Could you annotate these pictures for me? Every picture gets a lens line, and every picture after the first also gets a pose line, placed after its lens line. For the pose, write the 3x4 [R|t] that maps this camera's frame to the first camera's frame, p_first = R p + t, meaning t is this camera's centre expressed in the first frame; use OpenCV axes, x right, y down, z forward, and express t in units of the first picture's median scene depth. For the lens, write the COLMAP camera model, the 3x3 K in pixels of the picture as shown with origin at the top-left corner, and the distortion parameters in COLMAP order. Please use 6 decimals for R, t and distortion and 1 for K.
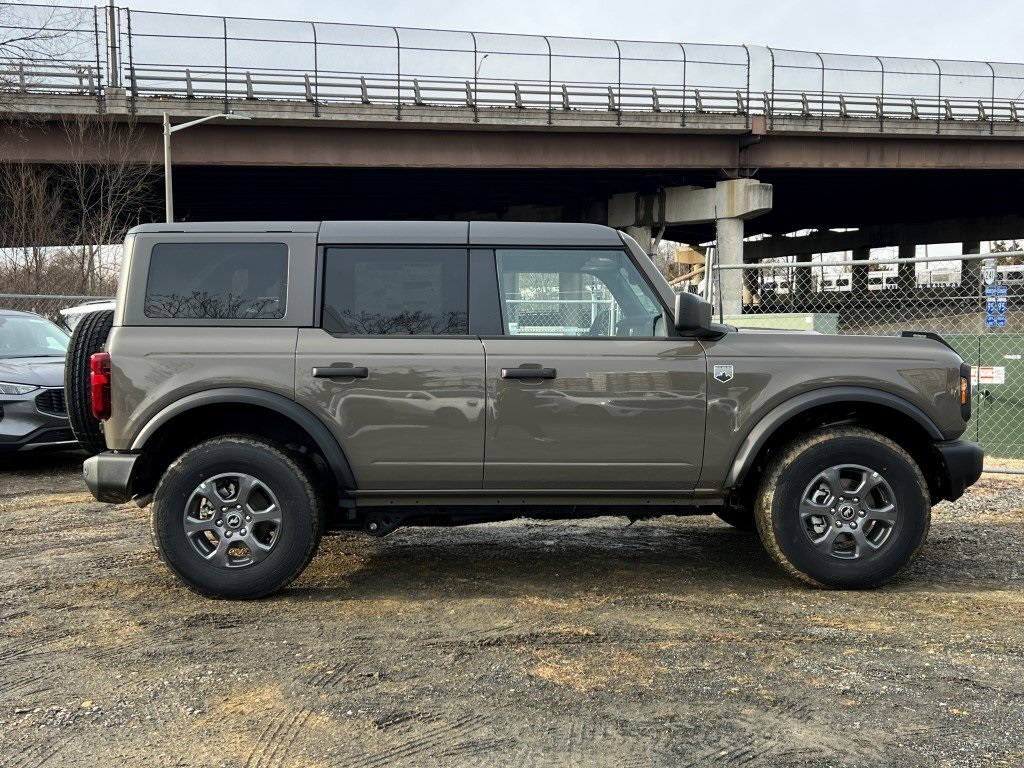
lens RADIAL K [[1164.8, 0, 520.0], [0, 1164.8, 386.6], [0, 0, 1]] dist [0.094054, 0.000000]
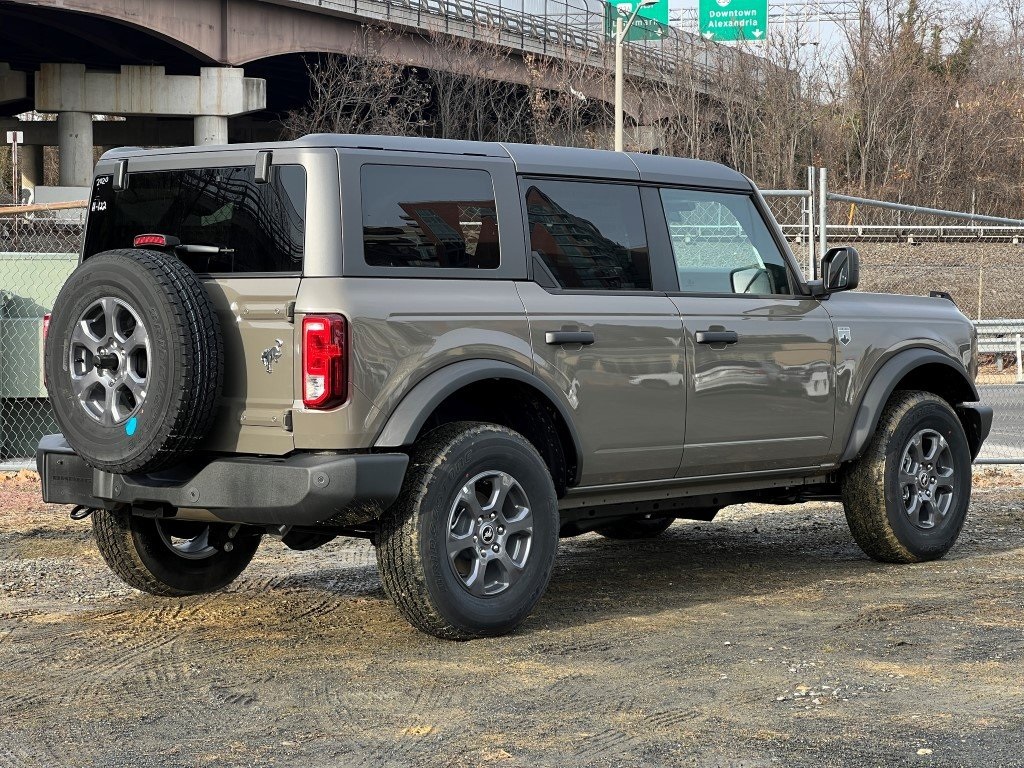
lens RADIAL K [[2336.8, 0, 510.9], [0, 2336.8, 386.3], [0, 0, 1]] dist [-0.031647, 0.000000]
pose [[0.679096, -0.024352, 0.733645, -1.340678], [0.032593, 0.999464, 0.003005, 0.014454], [-0.733325, 0.021871, 0.679526, -0.043352]]
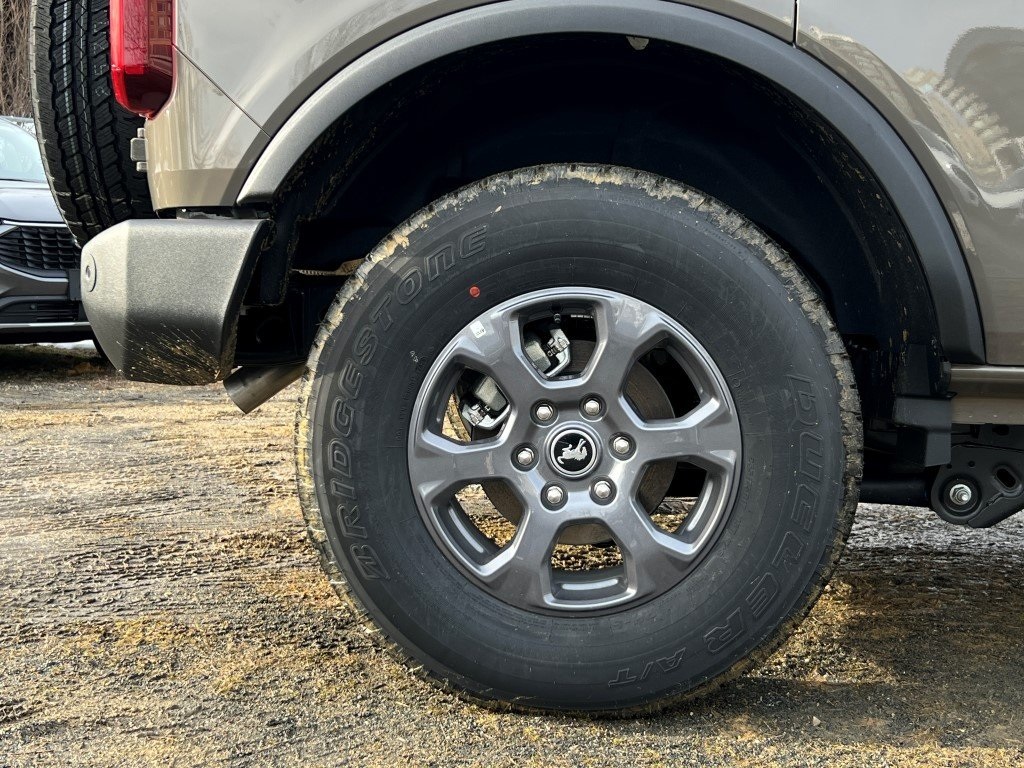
lens RADIAL K [[1367.4, 0, 504.6], [0, 1367.4, 380.6], [0, 0, 1]] dist [0.117295, 0.000000]
pose [[0.998030, 0.031484, -0.054266, -0.242550], [-0.030021, 0.999169, 0.027576, 0.087230], [0.055090, -0.025893, 0.998146, 0.654146]]
